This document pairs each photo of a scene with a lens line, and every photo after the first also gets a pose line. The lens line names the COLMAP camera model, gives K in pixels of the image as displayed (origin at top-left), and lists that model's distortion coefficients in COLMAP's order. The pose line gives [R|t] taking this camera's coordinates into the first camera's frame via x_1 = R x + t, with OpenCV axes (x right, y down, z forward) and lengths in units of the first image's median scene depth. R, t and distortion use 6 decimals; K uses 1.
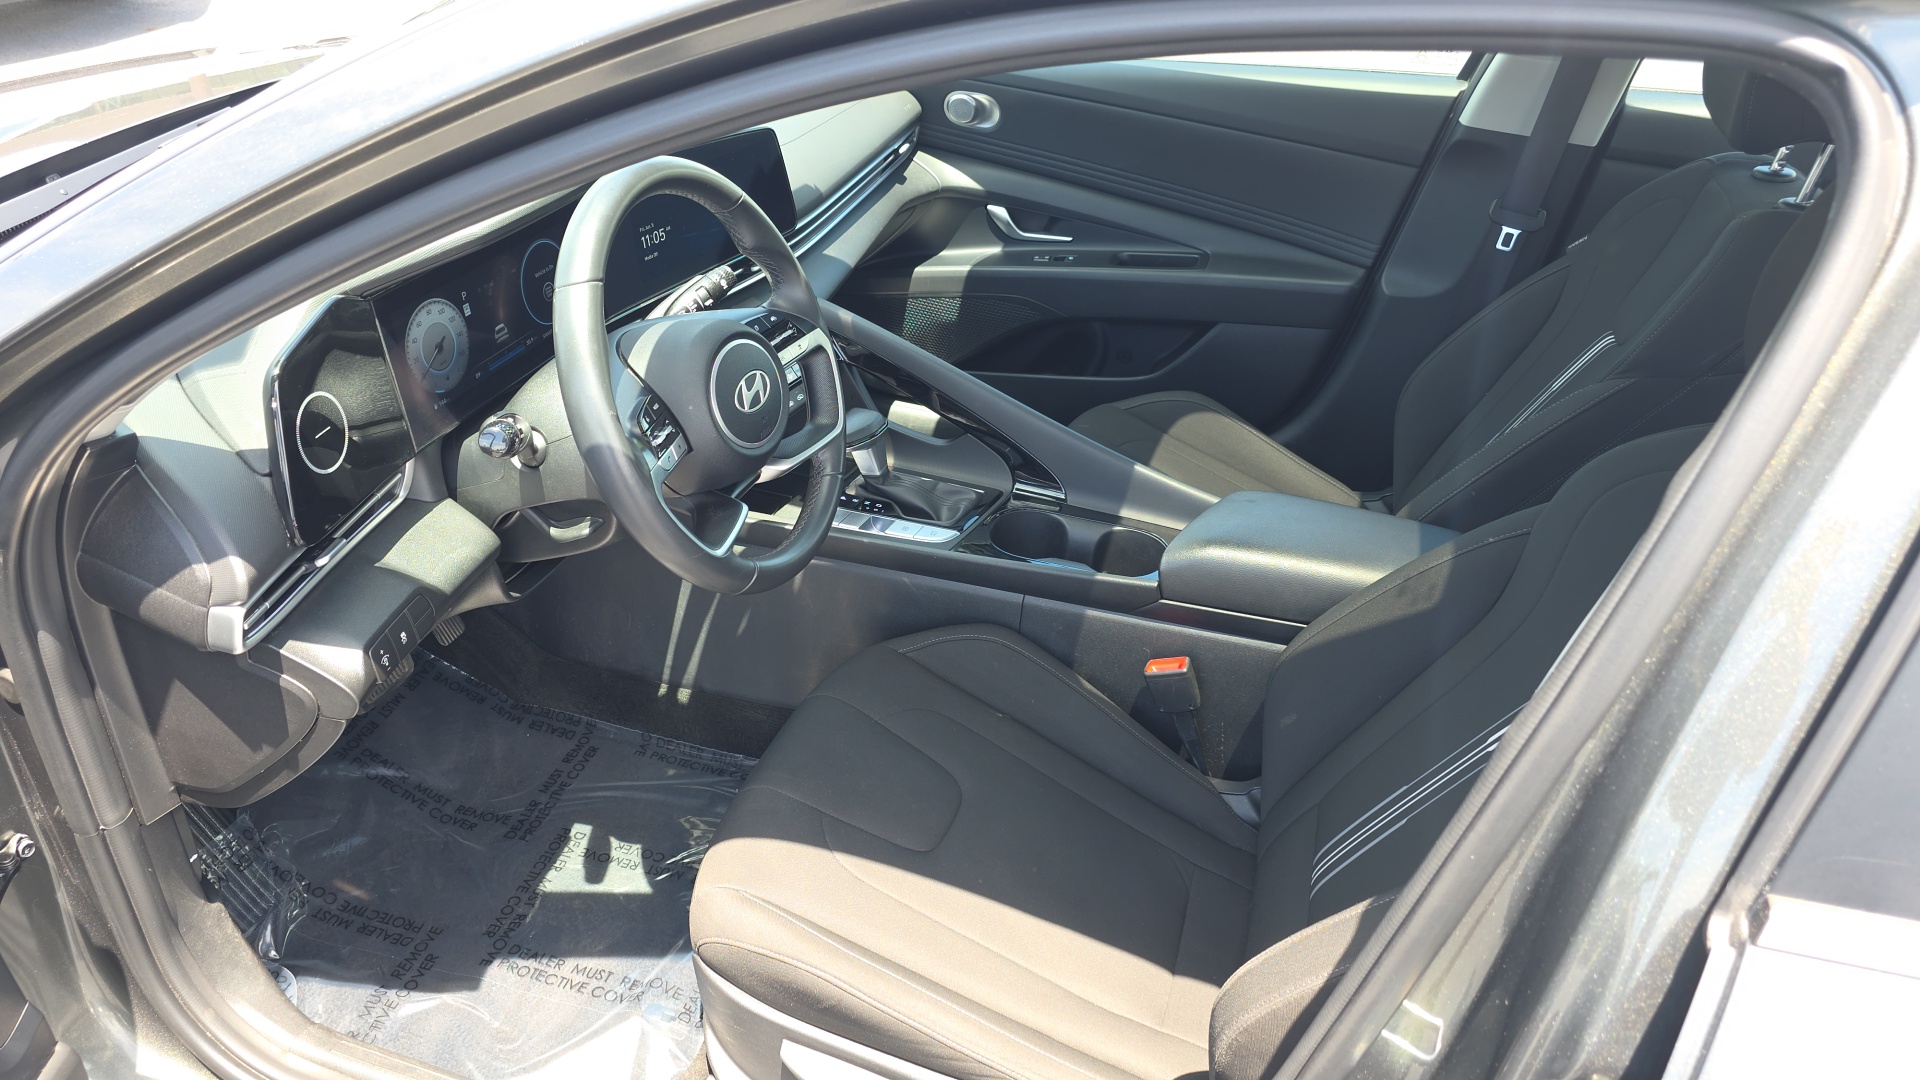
lens RADIAL K [[1247.1, 0, 922.5], [0, 1247.1, 568.4], [0, 0, 1]] dist [0.033486, -0.001516]
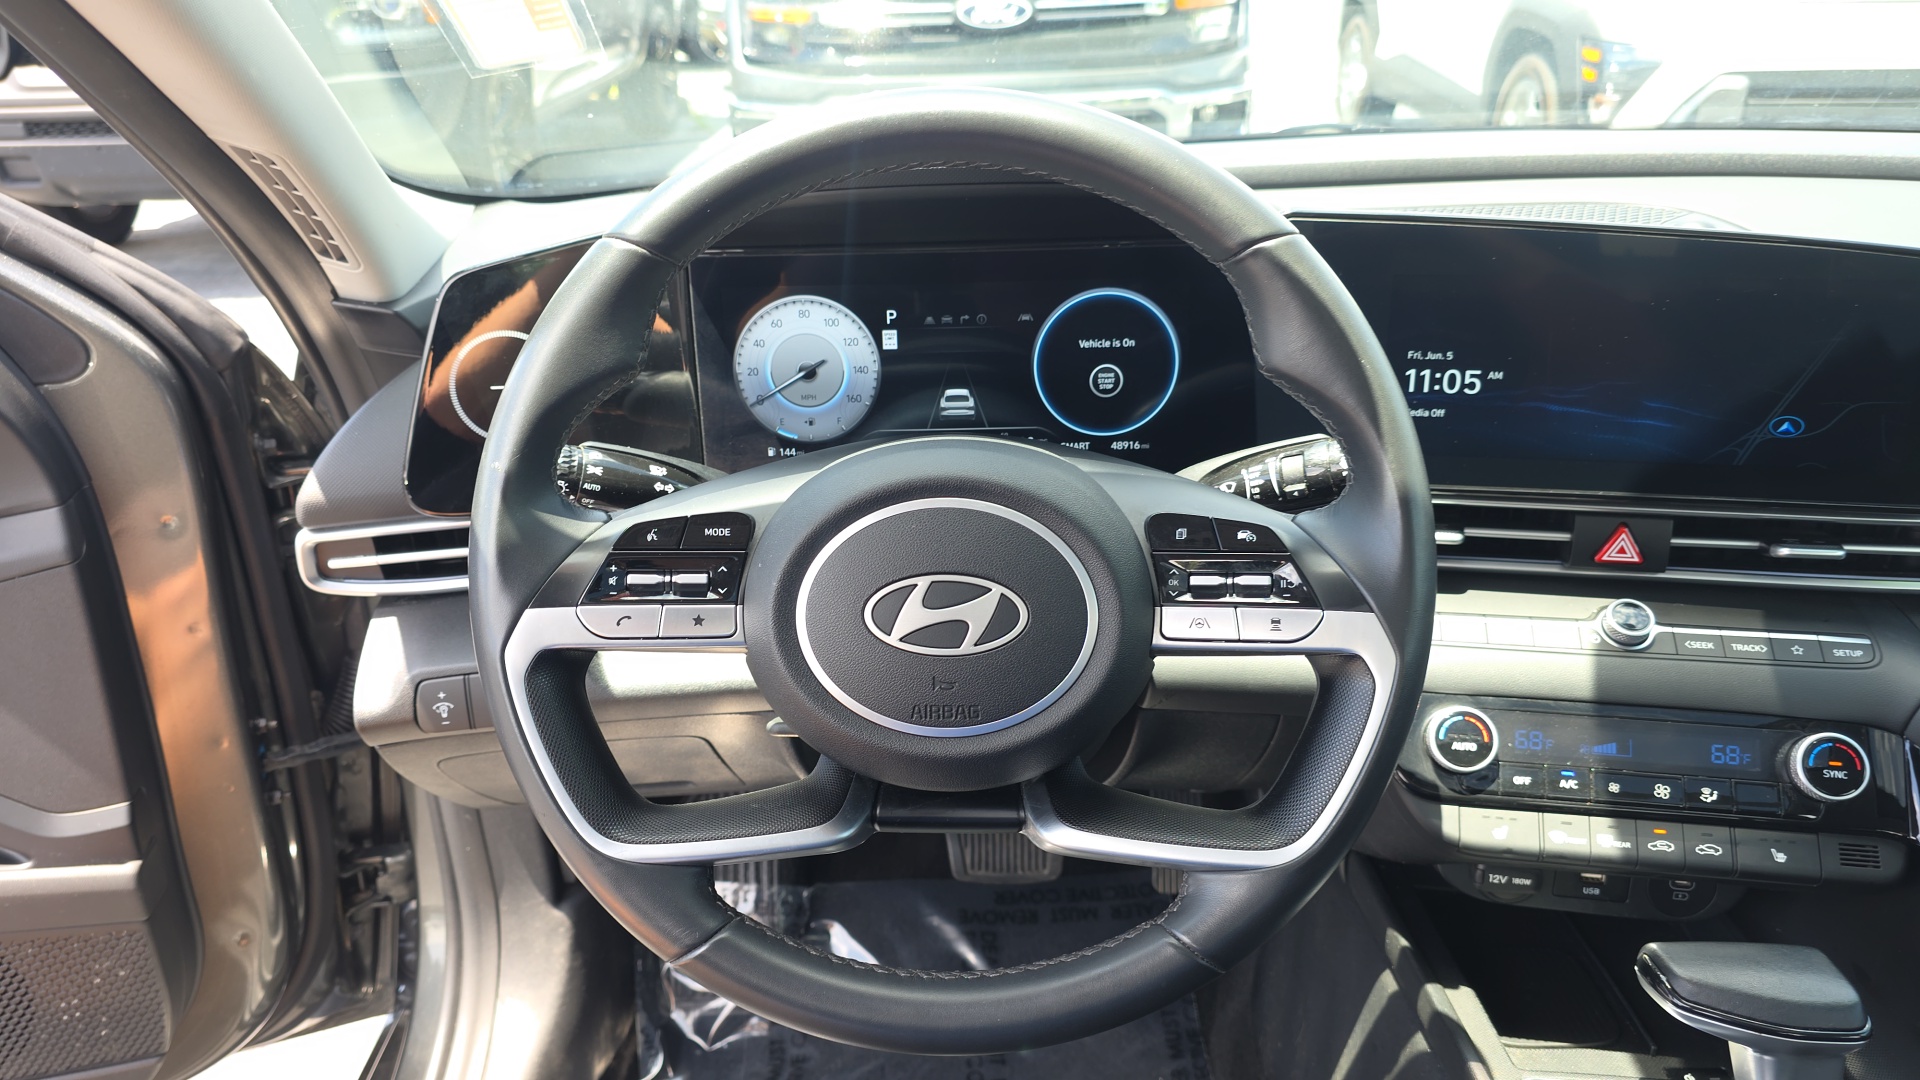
lens RADIAL K [[1300.7, 0, 944.6], [0, 1300.7, 541.5], [0, 0, 1]] dist [0.059454, -0.084532]
pose [[0.306842, 0.325970, -0.894199, 0.139485], [-0.497324, 0.855968, 0.141378, -0.122027], [0.811491, 0.401326, 0.424760, 0.426354]]
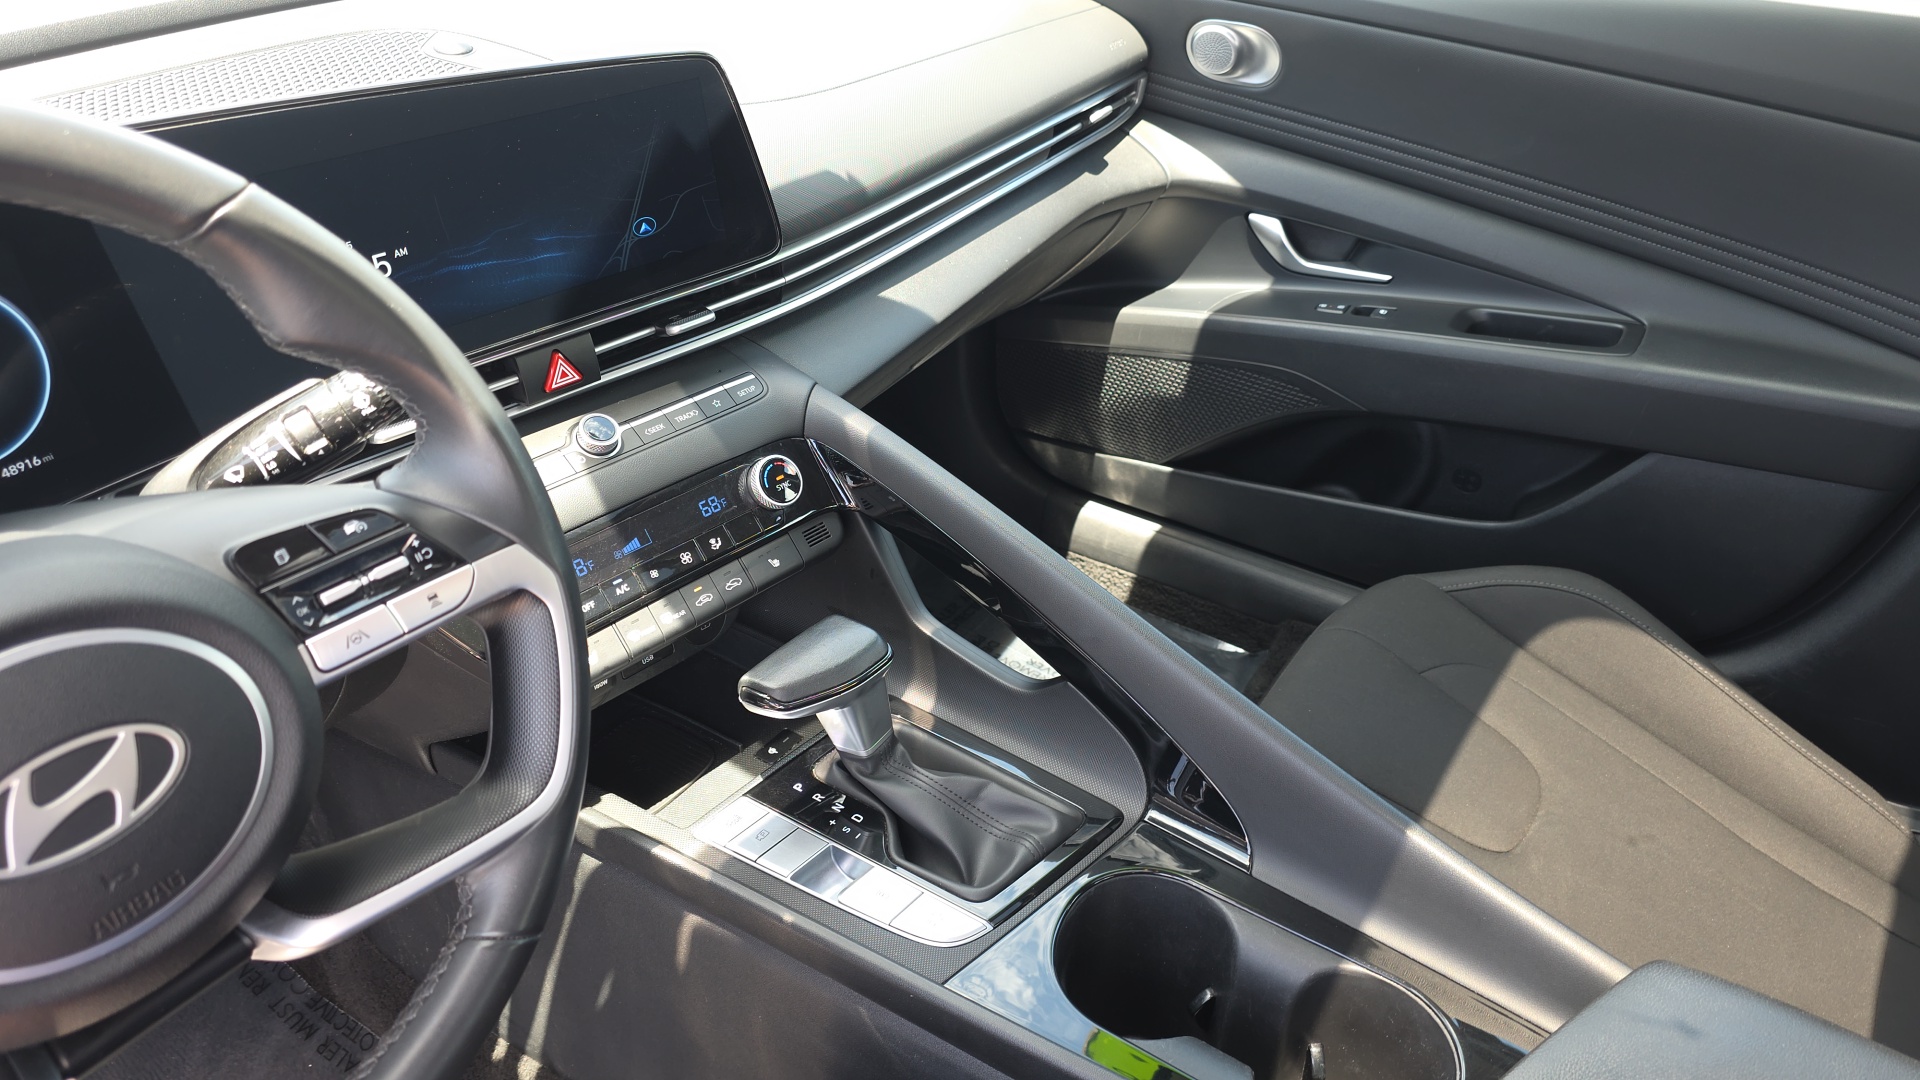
lens RADIAL K [[1293.7, 0, 960.0], [0, 1293.7, 540.0], [0, 0, 1]] dist [0.035474, -0.046761]
pose [[0.965428, 0.109523, -0.236544, 0.086235], [-0.112481, 0.993653, 0.000996, -0.126094], [0.235152, 0.025645, 0.971620, 0.386252]]
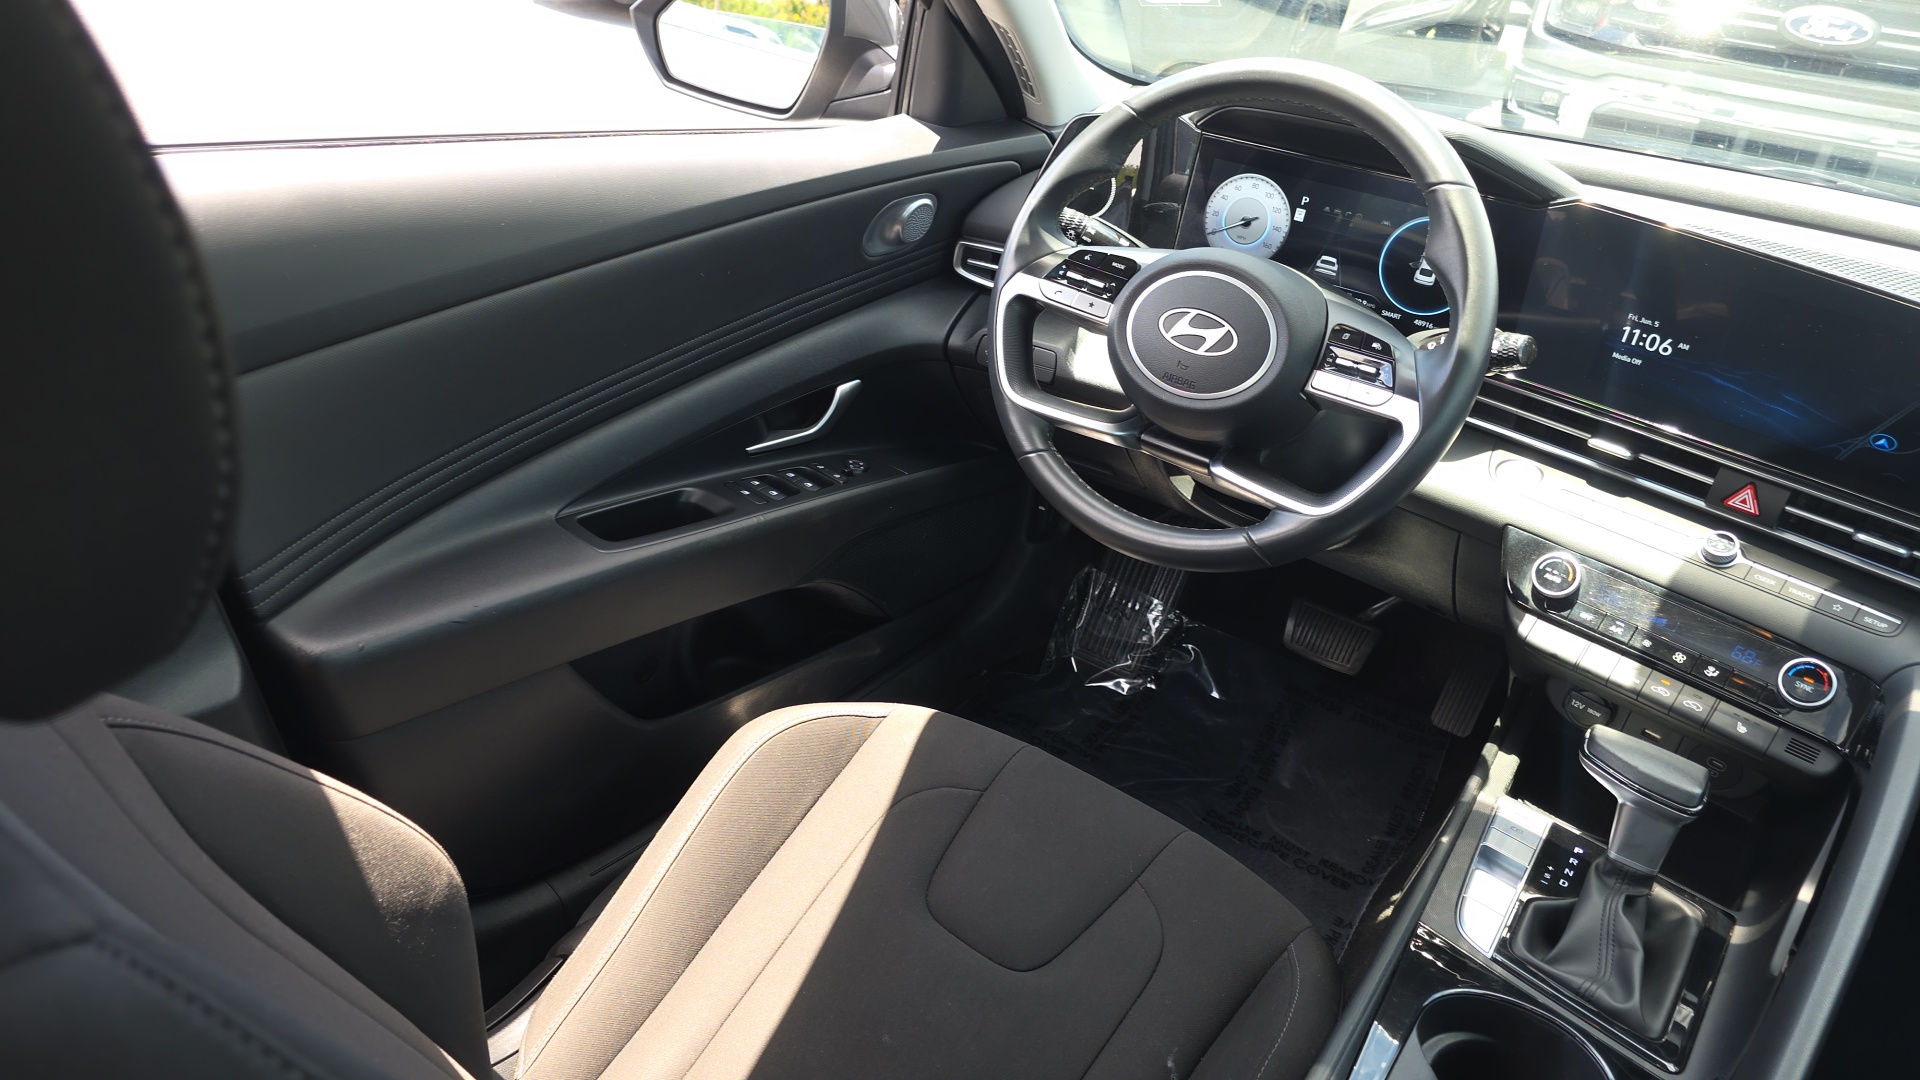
lens RADIAL K [[1286.5, 0, 965.2], [0, 1286.5, 534.8], [0, 0, 1]] dist [0.044251, -0.043990]
pose [[-0.265818, 0.382425, -0.884925, 0.385478], [-0.637350, 0.618991, 0.458950, -0.189888], [0.723274, 0.686004, 0.079200, 0.488007]]
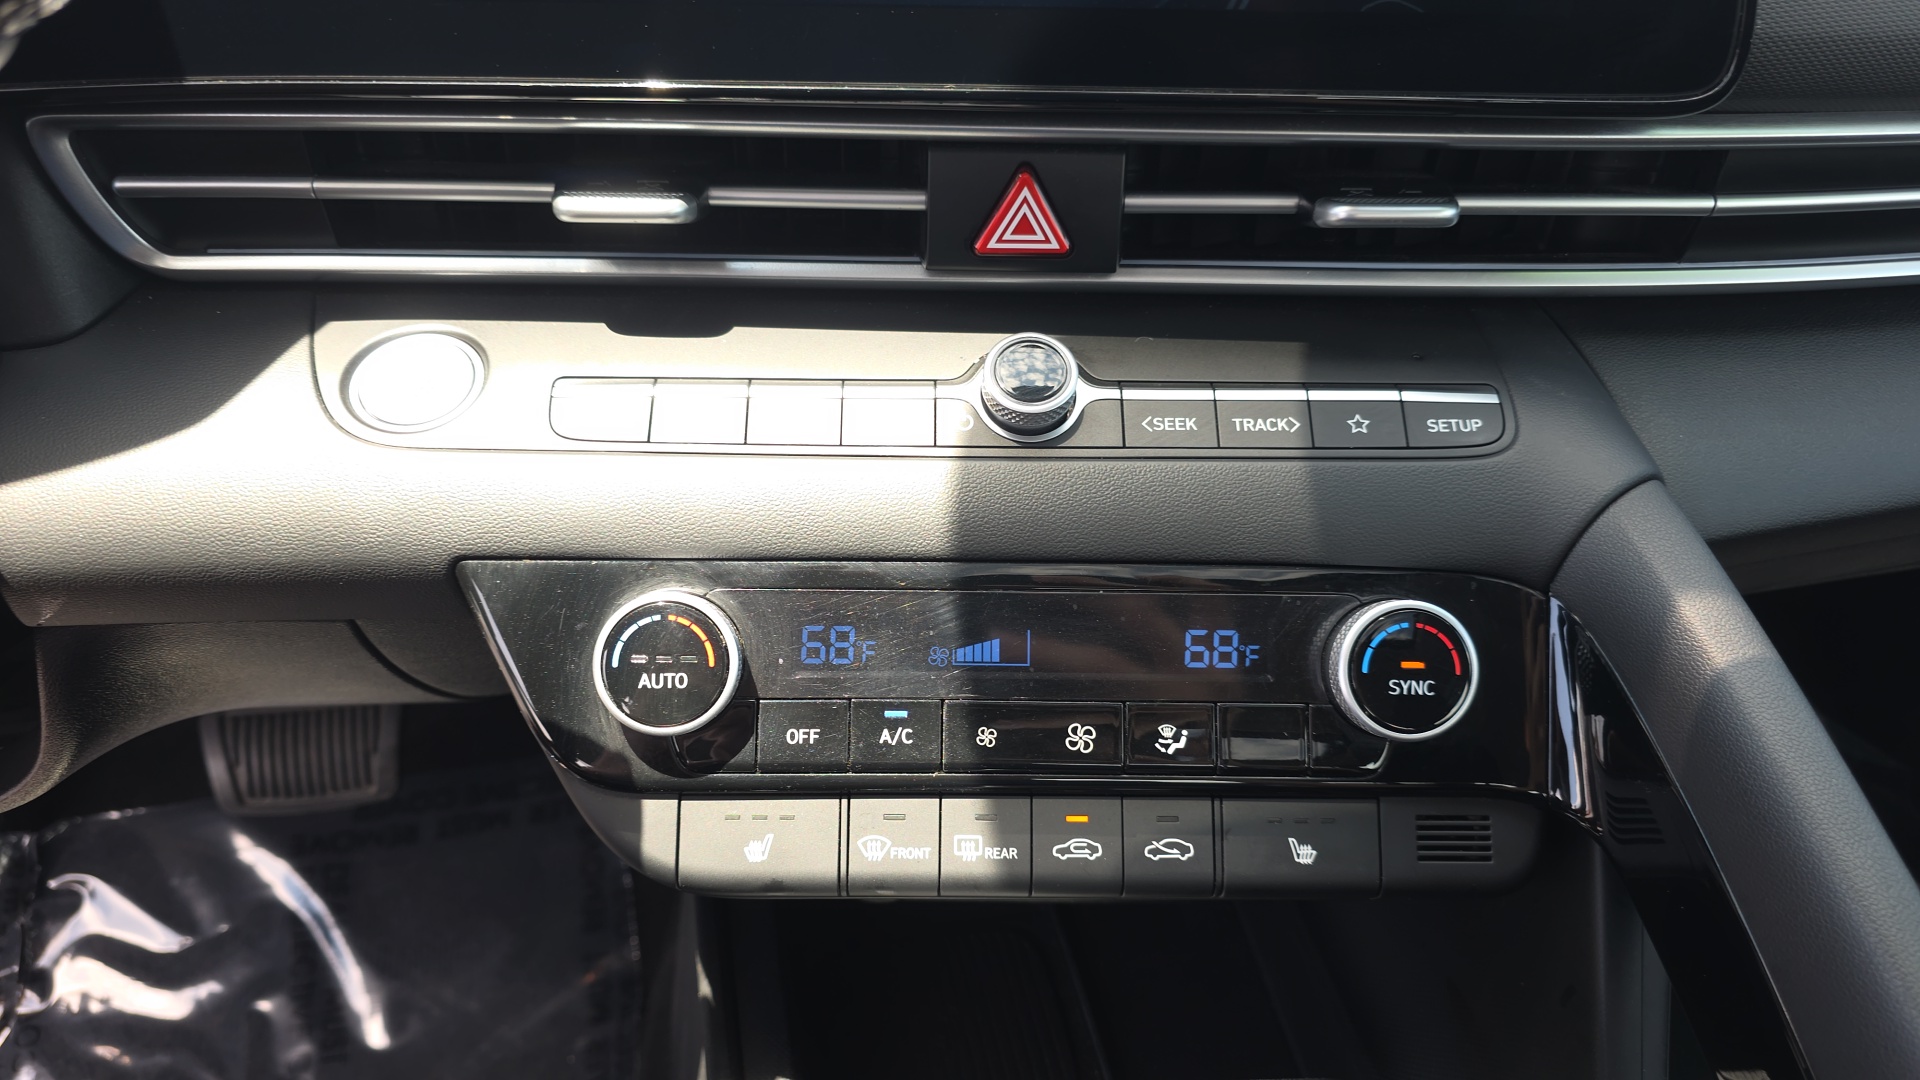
lens RADIAL K [[1335.8, 0, 936.3], [0, 1335.8, 538.7], [0, 0, 1]] dist [0.032504, -0.053941]
pose [[0.475277, 0.460788, -0.749524, 0.018437], [-0.482881, 0.848734, 0.215584, -0.158286], [0.735485, 0.259469, 0.625890, 0.622639]]
